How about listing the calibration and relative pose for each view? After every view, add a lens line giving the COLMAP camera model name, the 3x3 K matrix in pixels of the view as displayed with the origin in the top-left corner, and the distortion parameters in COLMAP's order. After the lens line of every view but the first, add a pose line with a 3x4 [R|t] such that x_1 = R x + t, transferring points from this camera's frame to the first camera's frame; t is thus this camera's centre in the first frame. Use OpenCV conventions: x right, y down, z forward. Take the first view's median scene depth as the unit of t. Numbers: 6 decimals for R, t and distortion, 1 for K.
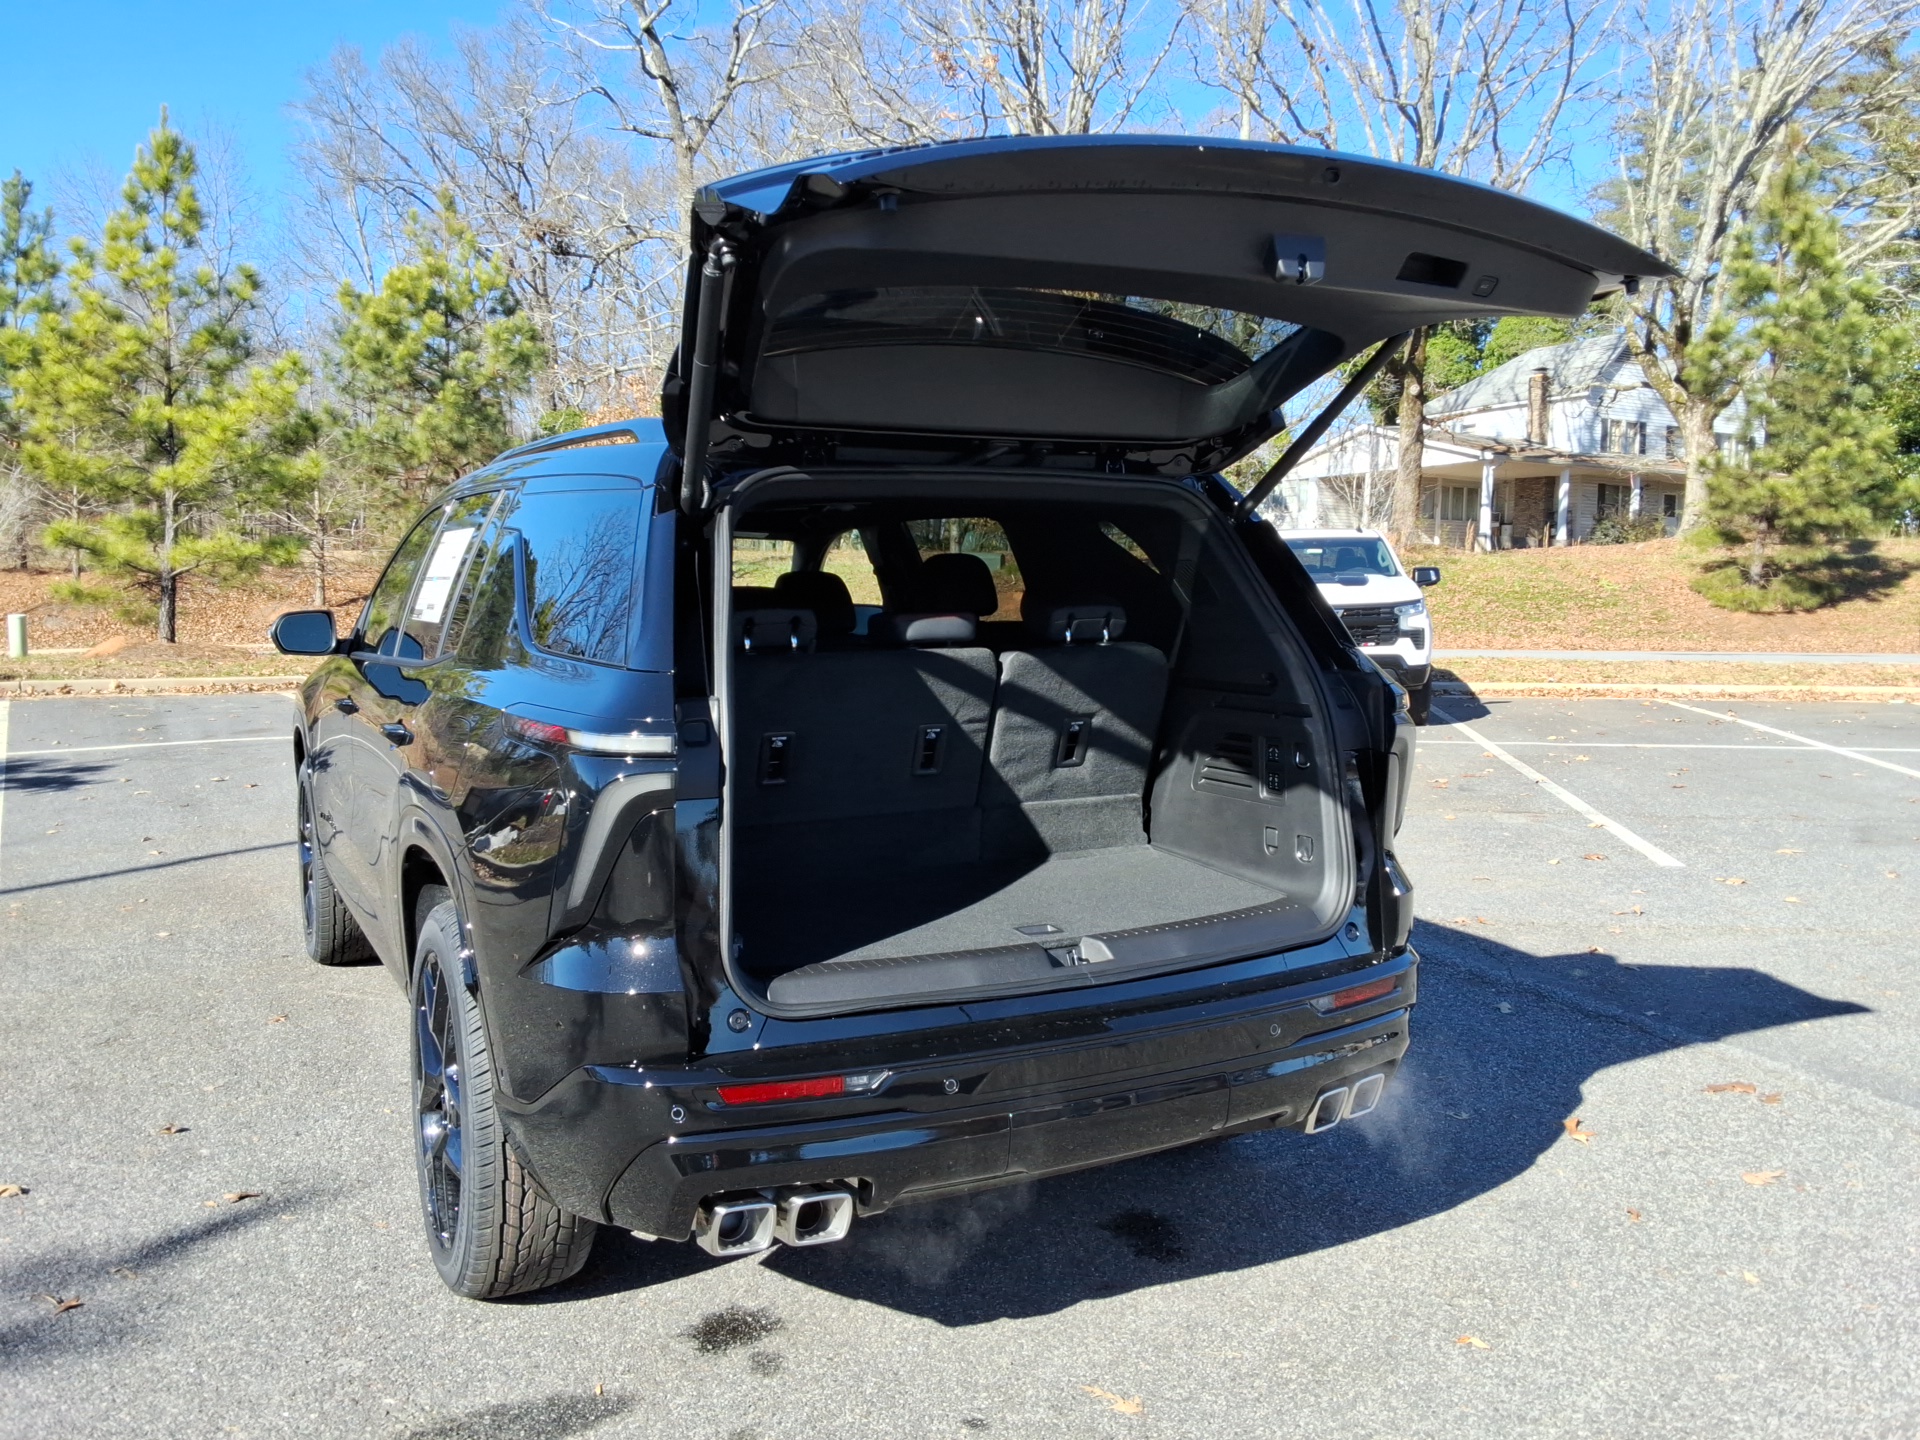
lens RADIAL K [[1534.3, 0, 975.8], [0, 1534.3, 684.0], [0, 0, 1]] dist [0.076762, -0.111681]
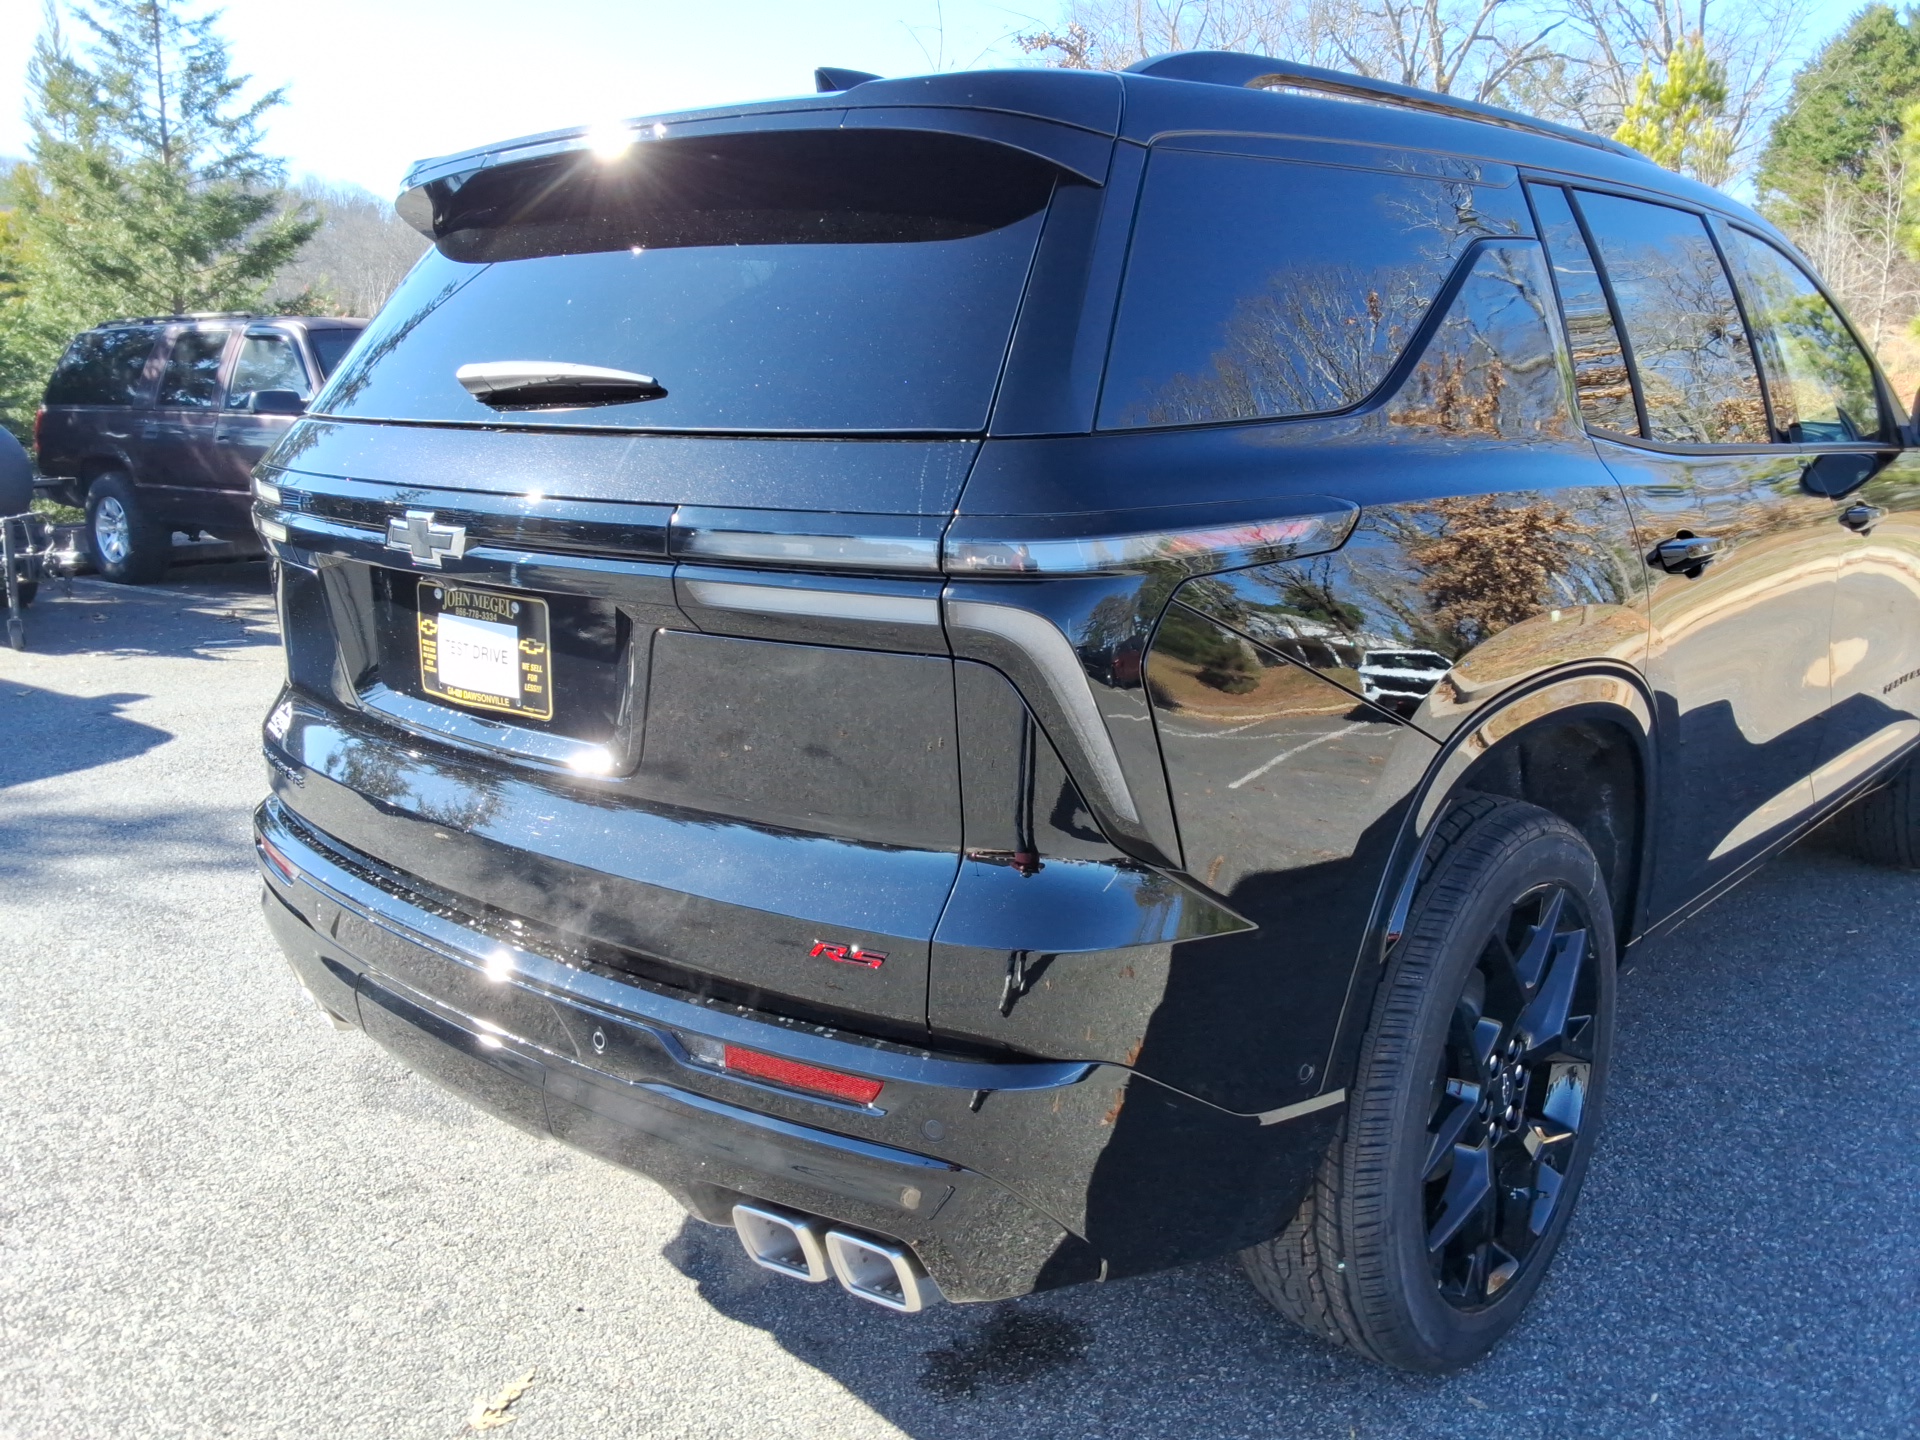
lens RADIAL K [[1534.3, 0, 972.8], [0, 1534.3, 708.8], [0, 0, 1]] dist [0.076762, -0.111681]
pose [[0.342258, 0.196307, -0.918870, 0.076174], [-0.068009, 0.980542, 0.184151, -0.002848], [0.937142, -0.000536, 0.348949, 0.089873]]
